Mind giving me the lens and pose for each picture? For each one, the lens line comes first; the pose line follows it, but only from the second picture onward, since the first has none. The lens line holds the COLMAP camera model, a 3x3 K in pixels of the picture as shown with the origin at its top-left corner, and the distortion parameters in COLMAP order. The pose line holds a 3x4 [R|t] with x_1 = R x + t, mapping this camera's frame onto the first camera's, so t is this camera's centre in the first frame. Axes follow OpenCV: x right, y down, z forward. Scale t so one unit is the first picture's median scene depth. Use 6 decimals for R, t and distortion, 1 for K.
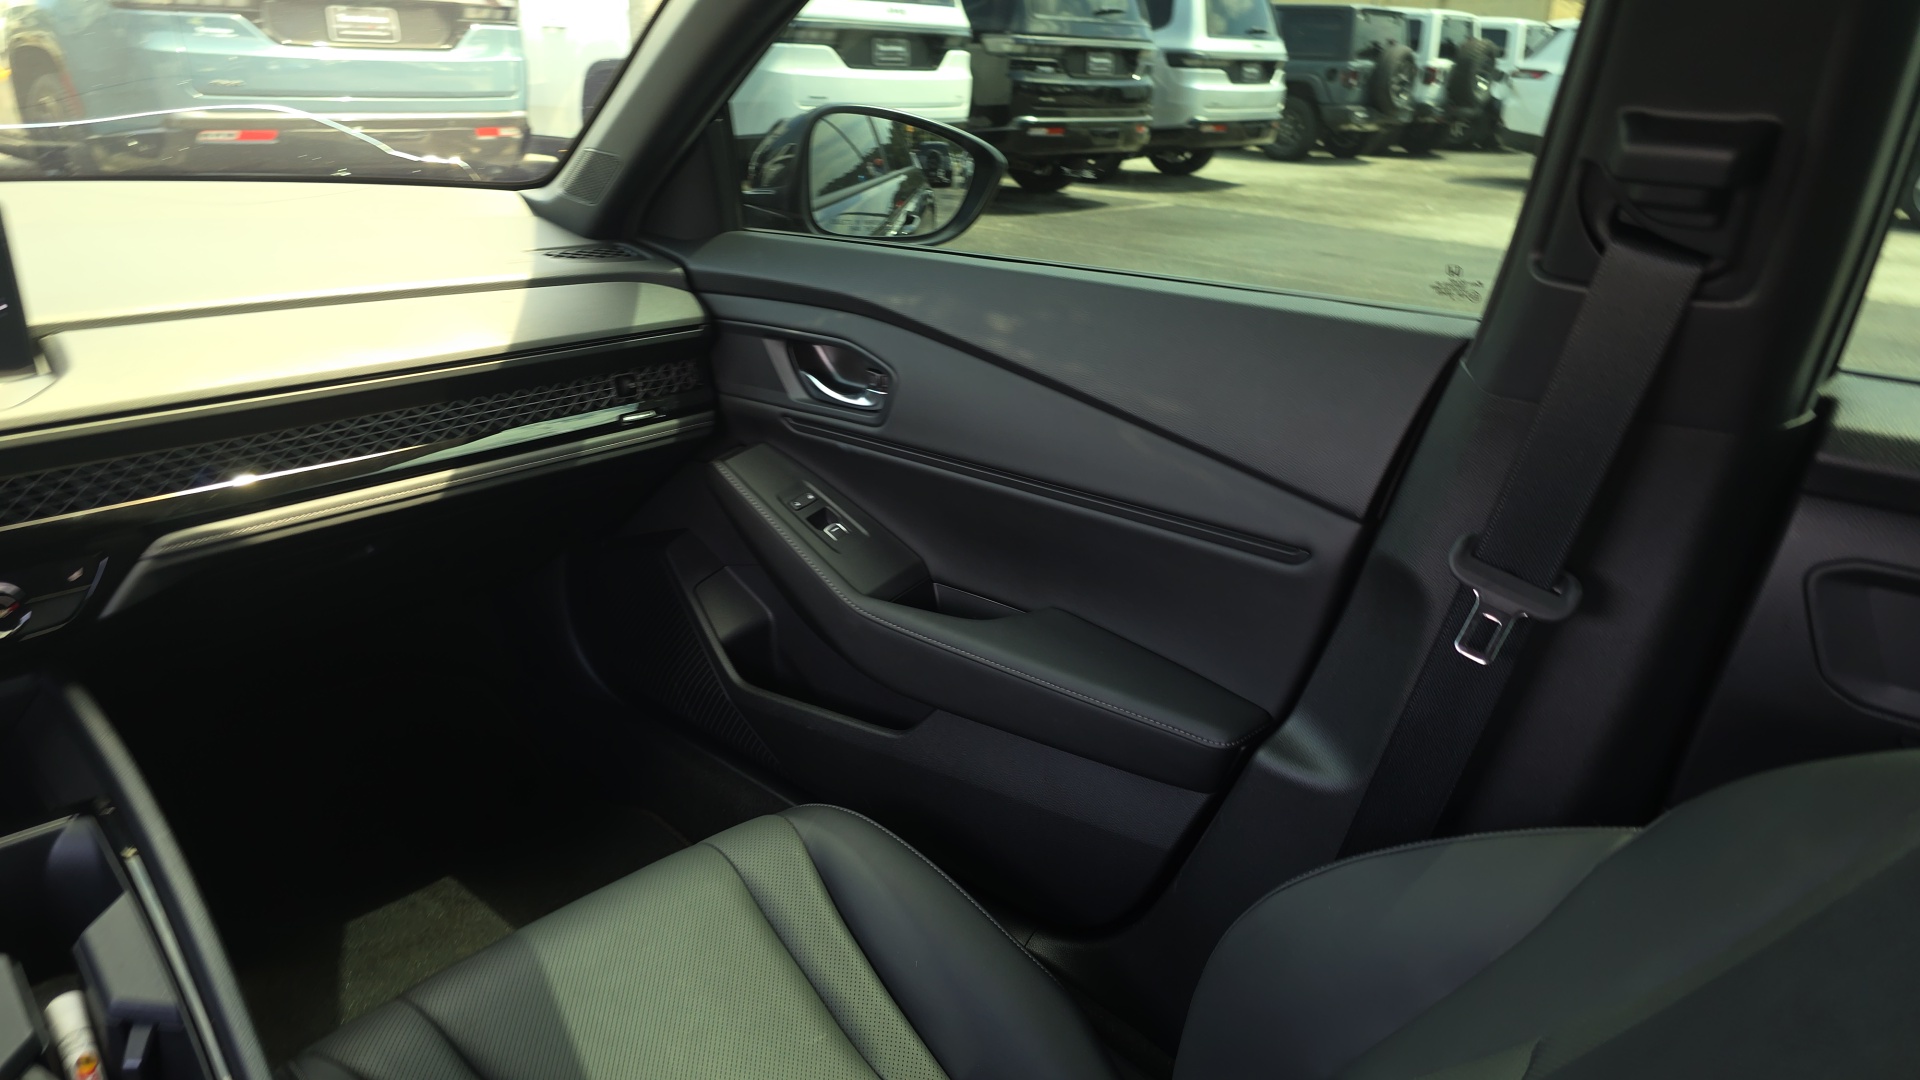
lens RADIAL K [[1324.3, 0, 951.3], [0, 1324.3, 505.5], [0, 0, 1]] dist [0.062124, -0.045526]
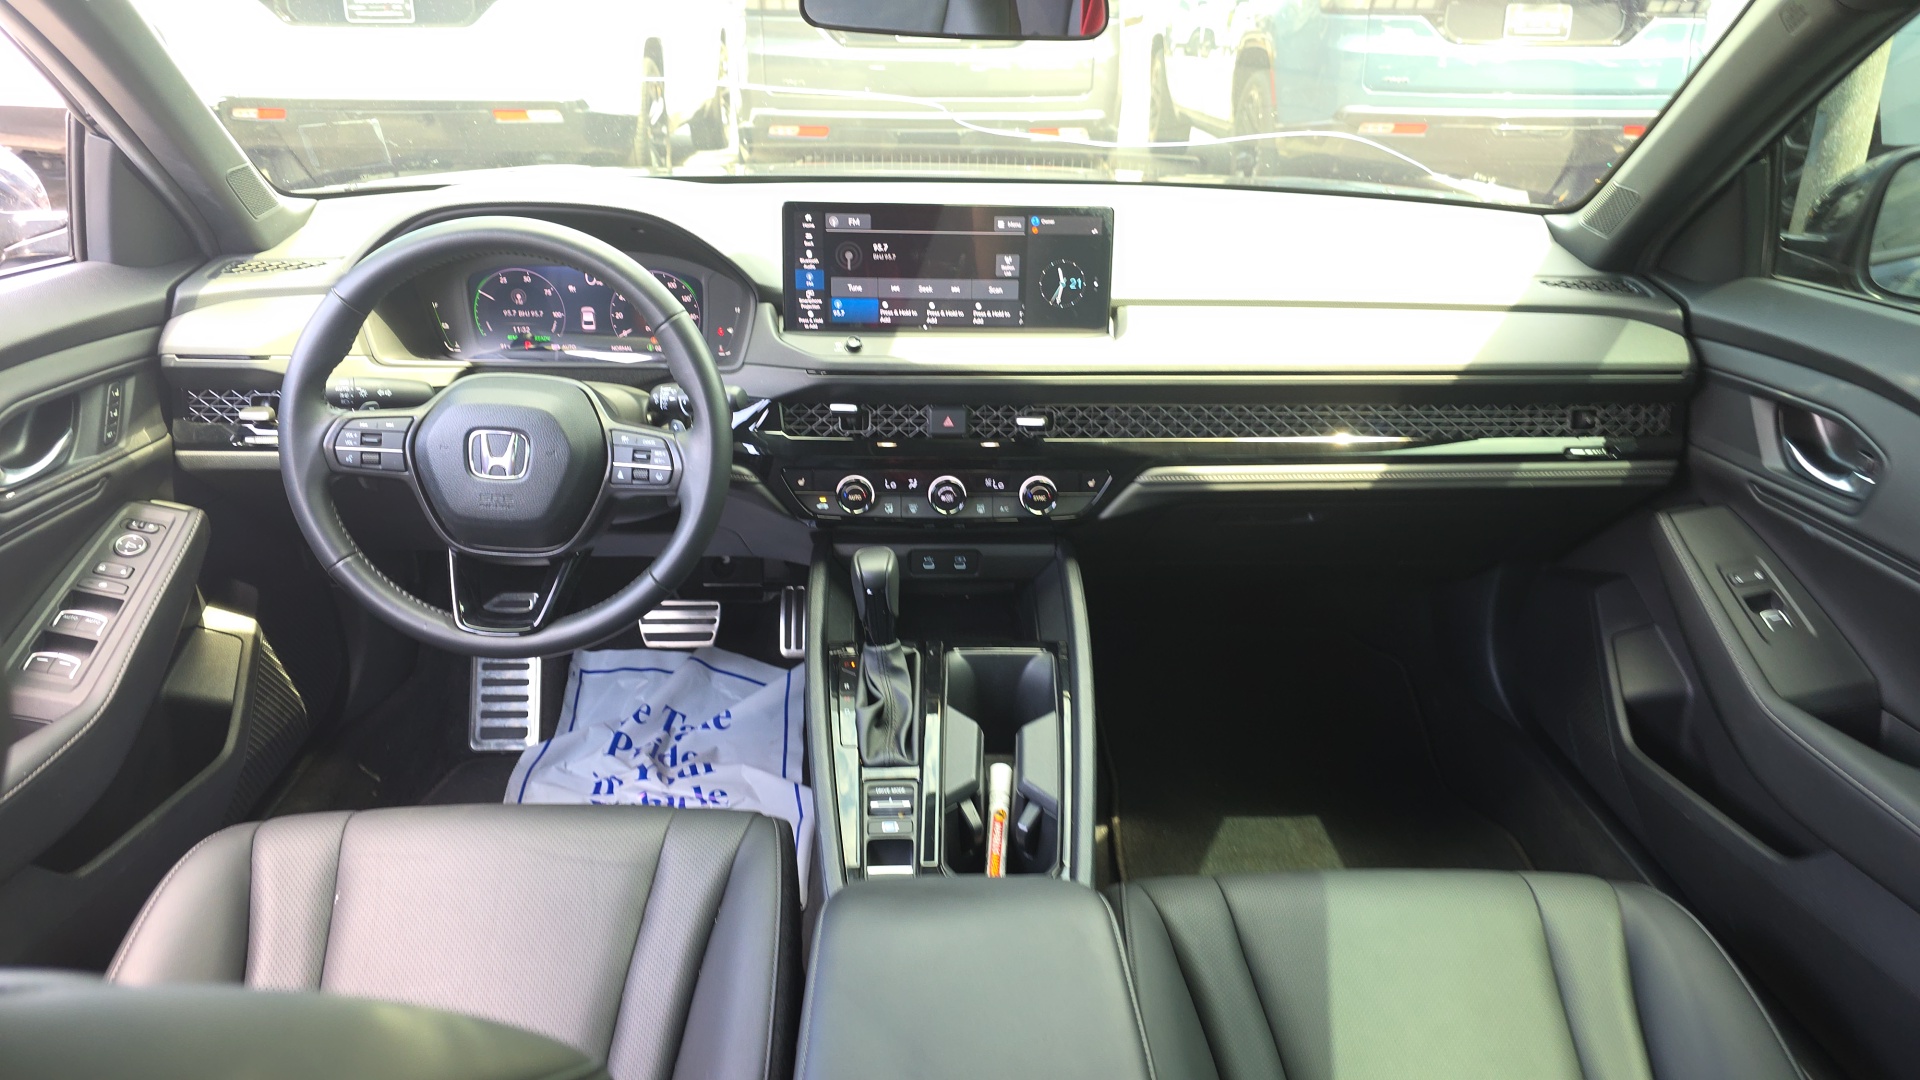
lens RADIAL K [[1335.4, 0, 966.2], [0, 1335.4, 530.7], [0, 0, 1]] dist [0.091455, -0.105127]
pose [[0.706558, 0.242316, -0.664874, 0.121057], [-0.227285, 0.967474, 0.111066, -0.016243], [0.670162, 0.072641, 0.738652, -0.056272]]
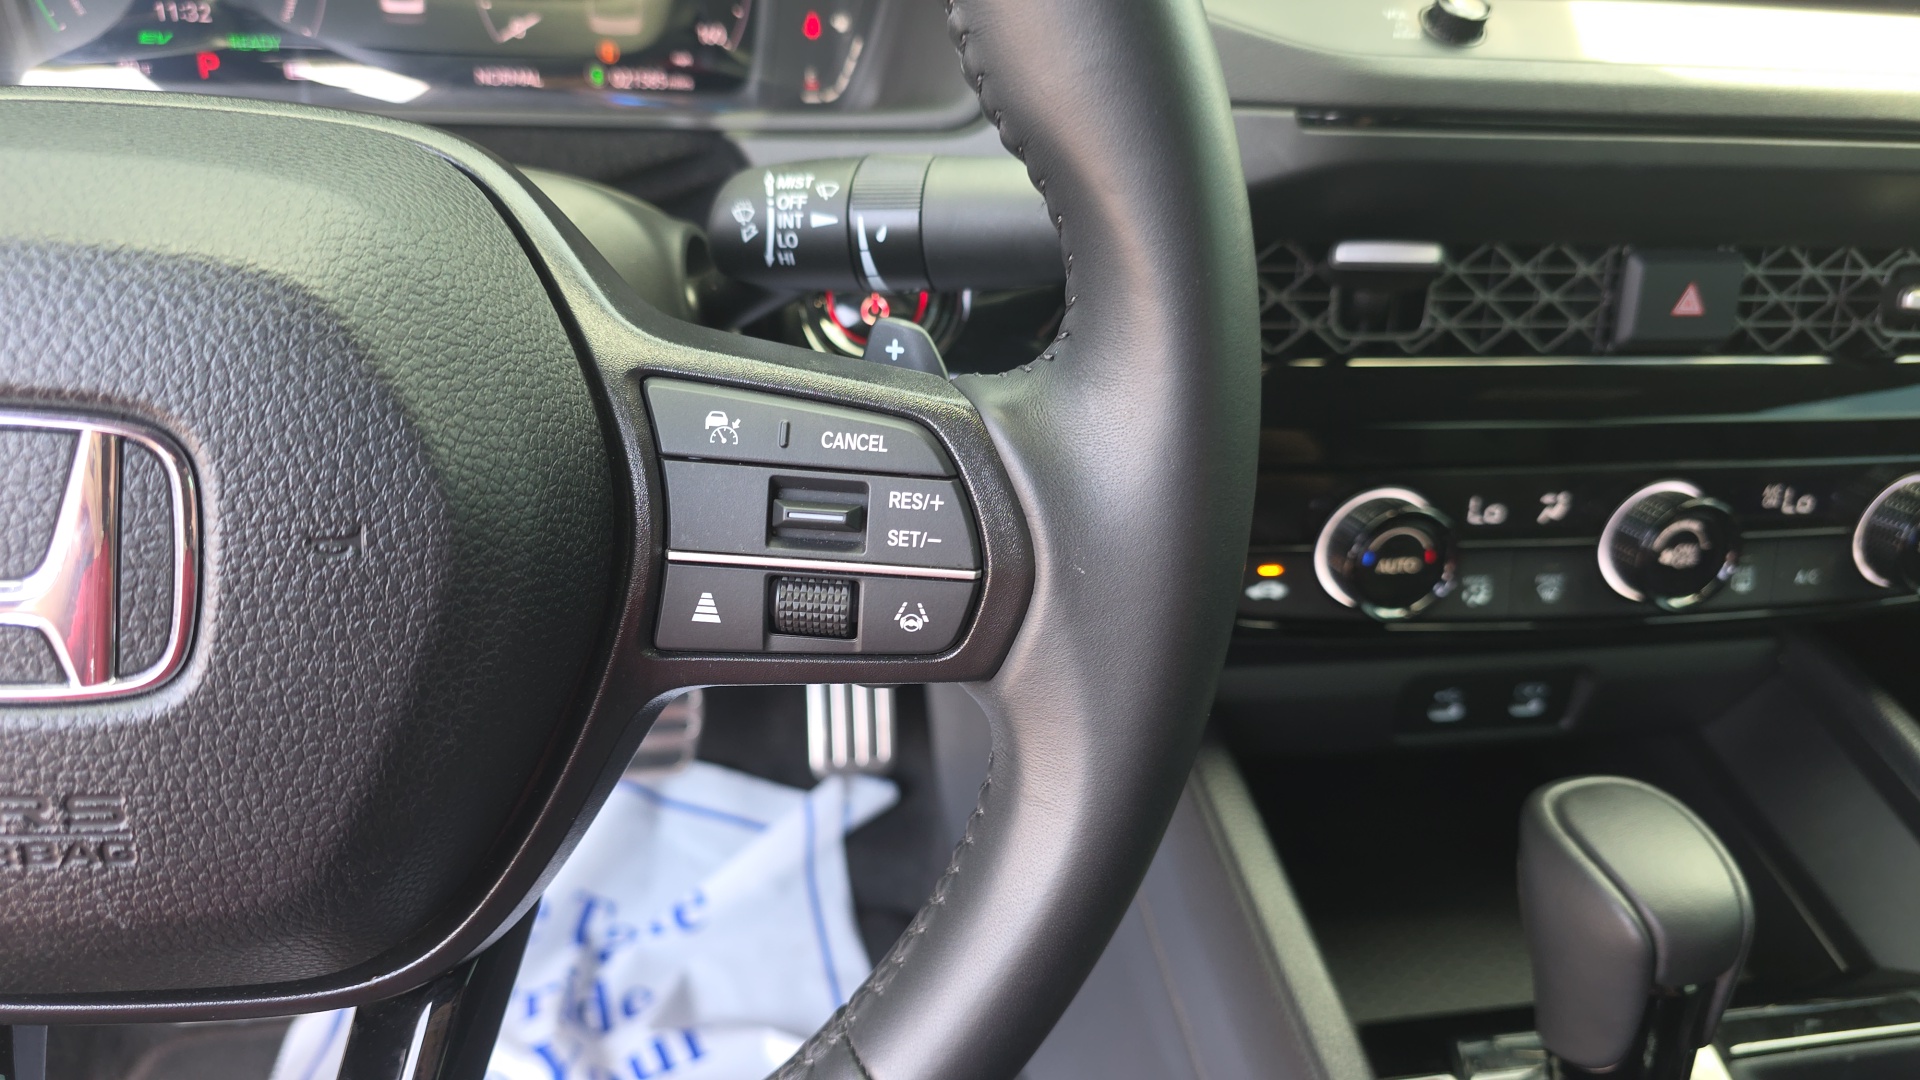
lens RADIAL K [[1358.3, 0, 932.0], [0, 1358.3, 565.5], [0, 0, 1]] dist [0.023141, -0.052869]
pose [[0.794922, 0.299565, -0.527598, -0.494812], [-0.224508, 0.953113, 0.202906, 0.047822], [0.563644, -0.042844, 0.824906, 0.297756]]
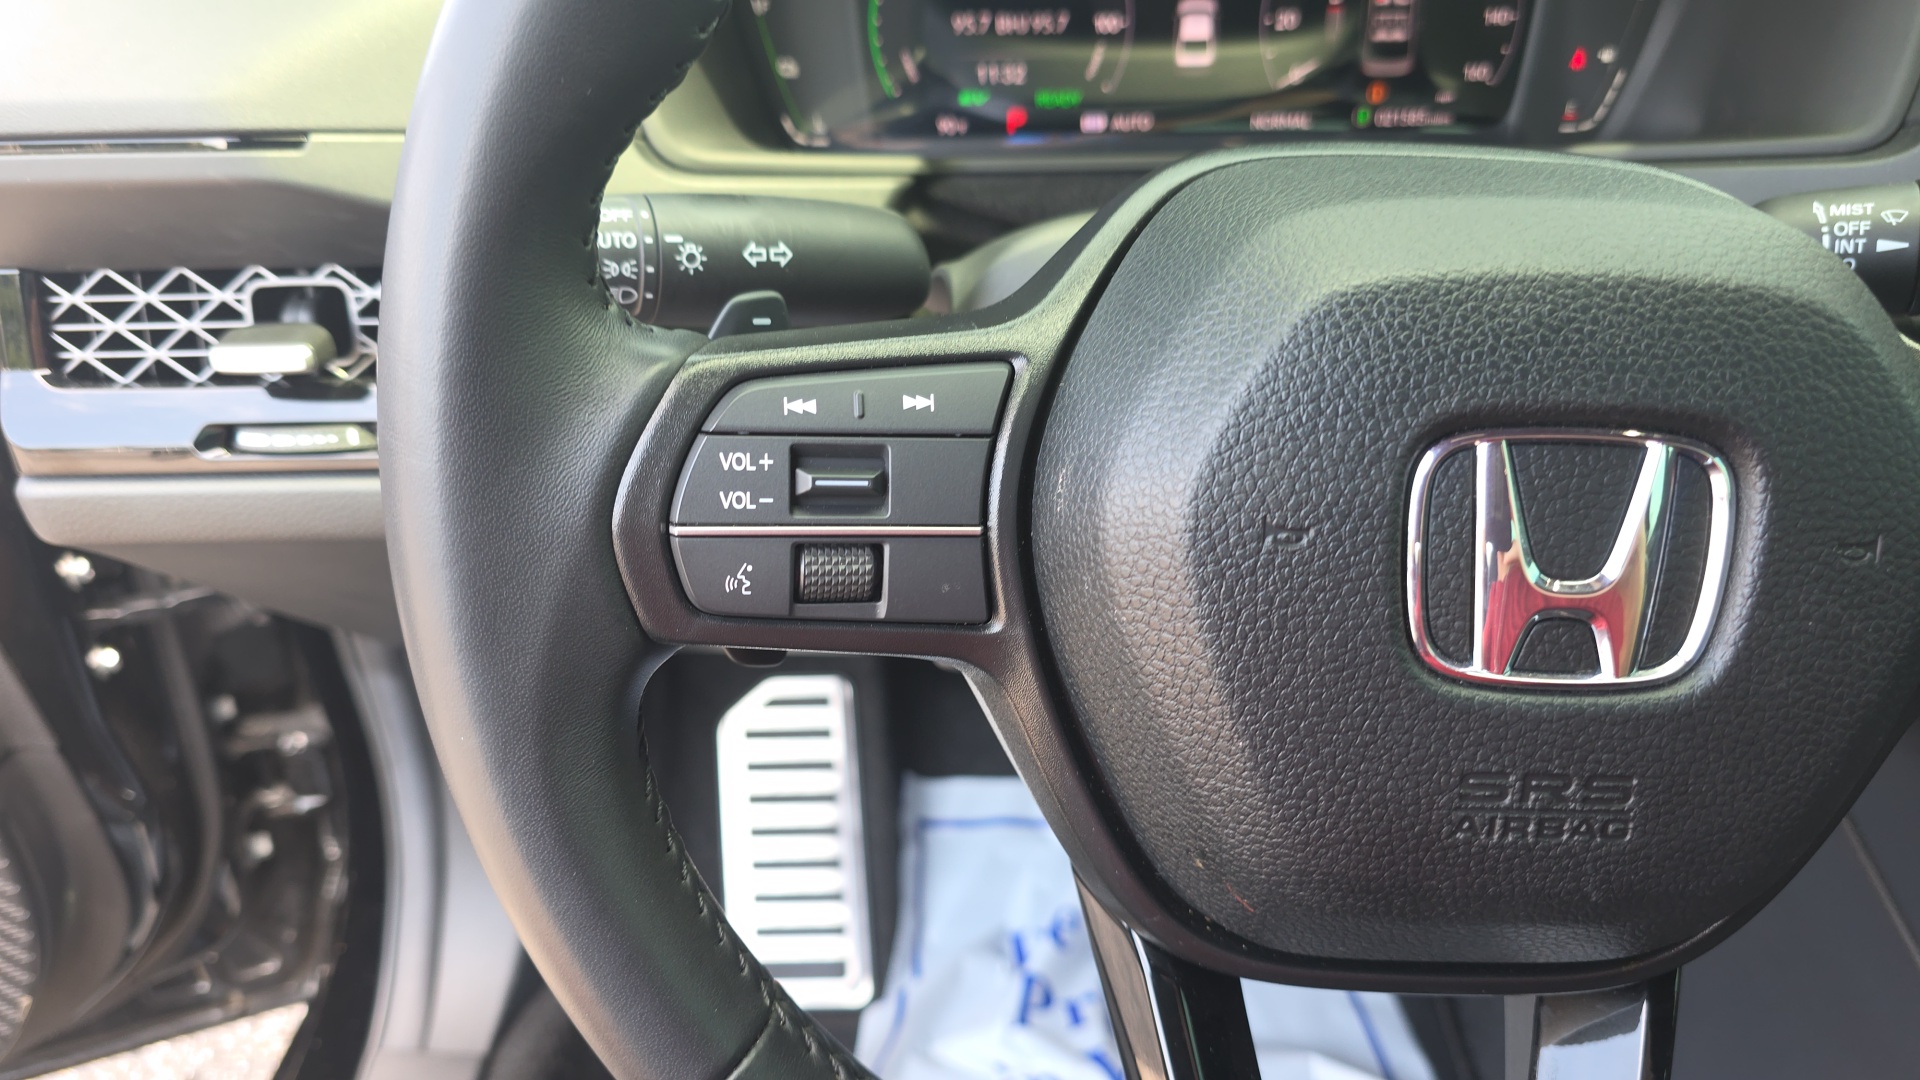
lens RADIAL K [[1361.0, 0, 930.7], [0, 1361.0, 546.2], [0, 0, 1]] dist [0.007680, -0.030050]
pose [[0.687333, 0.287231, -0.667138, -0.587692], [-0.200341, 0.957829, 0.205980, 0.076734], [0.698167, -0.007922, 0.715891, 0.199375]]
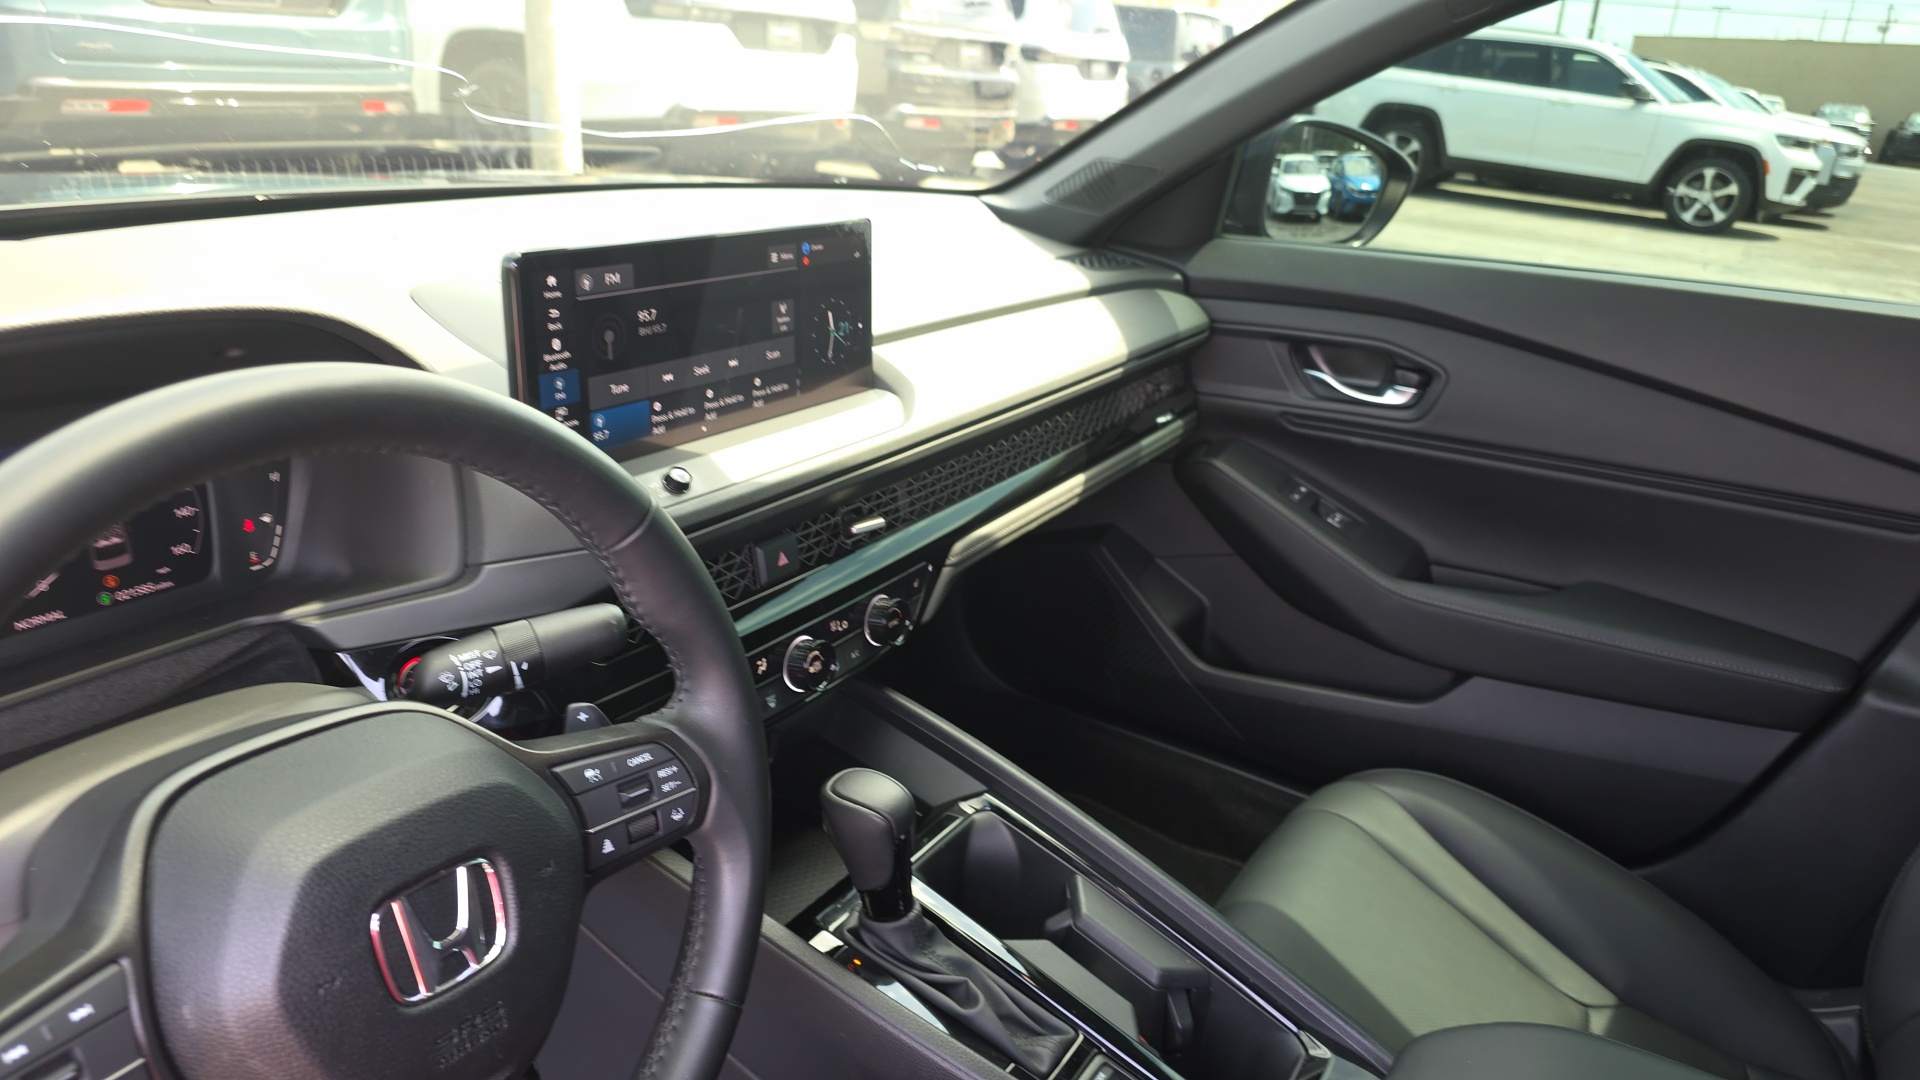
lens RADIAL K [[1323.6, 0, 973.4], [0, 1323.6, 543.6], [0, 0, 1]] dist [0.071168, -0.088821]
pose [[0.979128, -0.034947, 0.200216, -0.572663], [0.027645, 0.998851, 0.039151, -0.012121], [-0.201354, -0.032799, 0.978969, 0.001123]]
